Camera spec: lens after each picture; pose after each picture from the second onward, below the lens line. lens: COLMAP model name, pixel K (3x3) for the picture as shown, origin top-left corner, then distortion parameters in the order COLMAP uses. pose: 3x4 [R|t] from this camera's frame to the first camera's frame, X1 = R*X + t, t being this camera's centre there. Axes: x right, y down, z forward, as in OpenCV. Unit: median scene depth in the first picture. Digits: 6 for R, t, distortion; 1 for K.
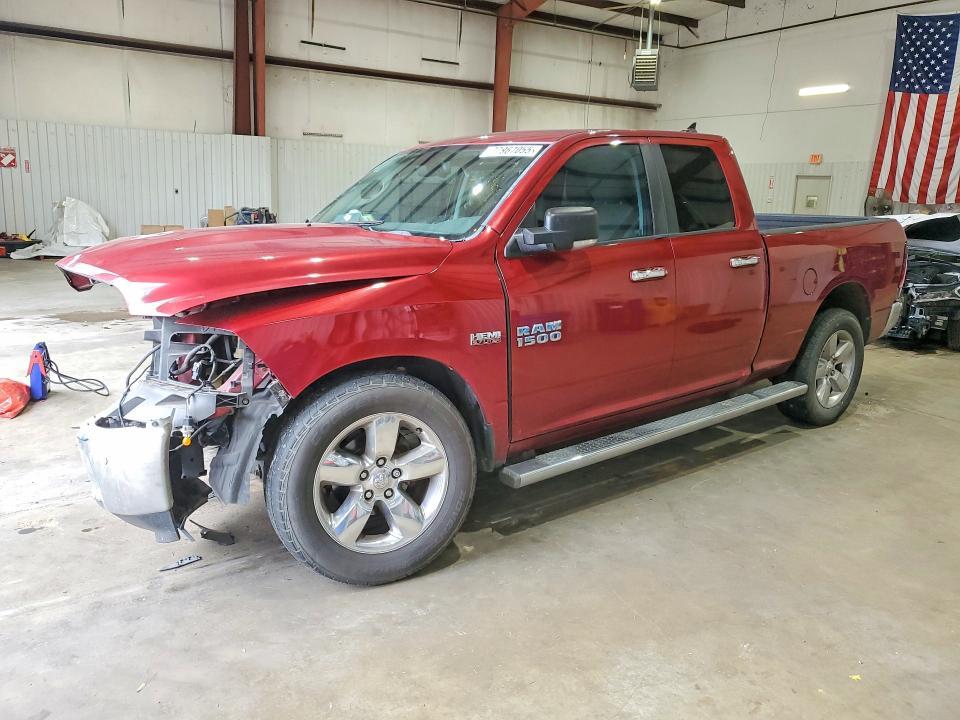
lens RADIAL K [[768.2, 0, 480.0], [0, 768.2, 360.0], [0, 0, 1]] dist [0.002352, 0.002148]
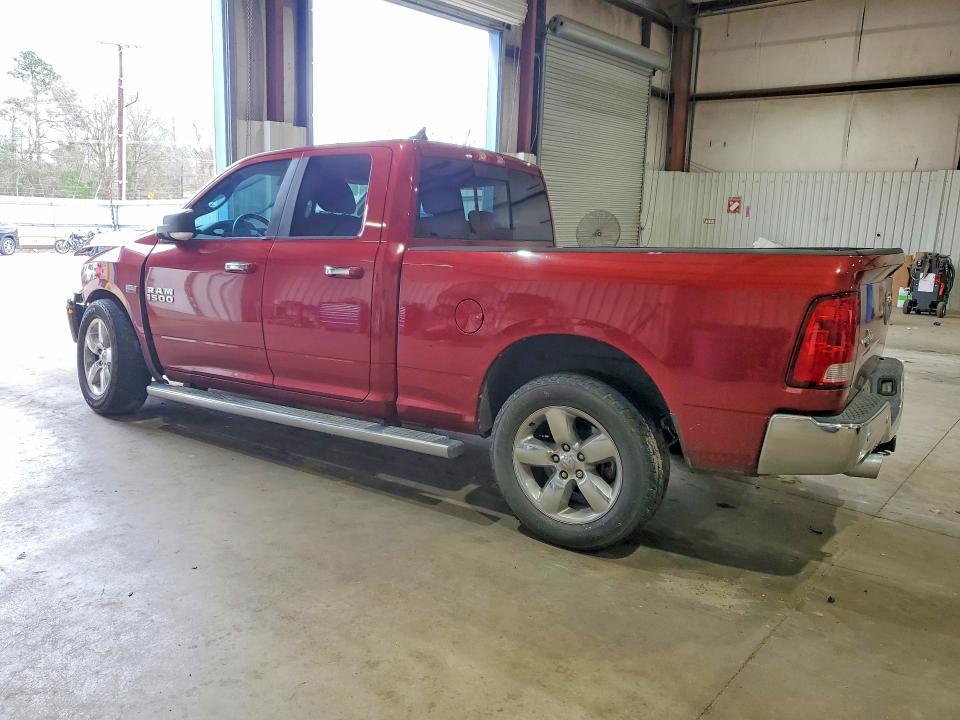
lens RADIAL K [[782.8, 0, 480.0], [0, 782.8, 360.0], [0, 0, 1]] dist [0.048682, 0.000940]
pose [[0.275528, 0.155177, -0.948686, 1.107384], [-0.228412, 0.969190, 0.092193, -0.125414], [0.933763, 0.191289, 0.302483, 0.733588]]
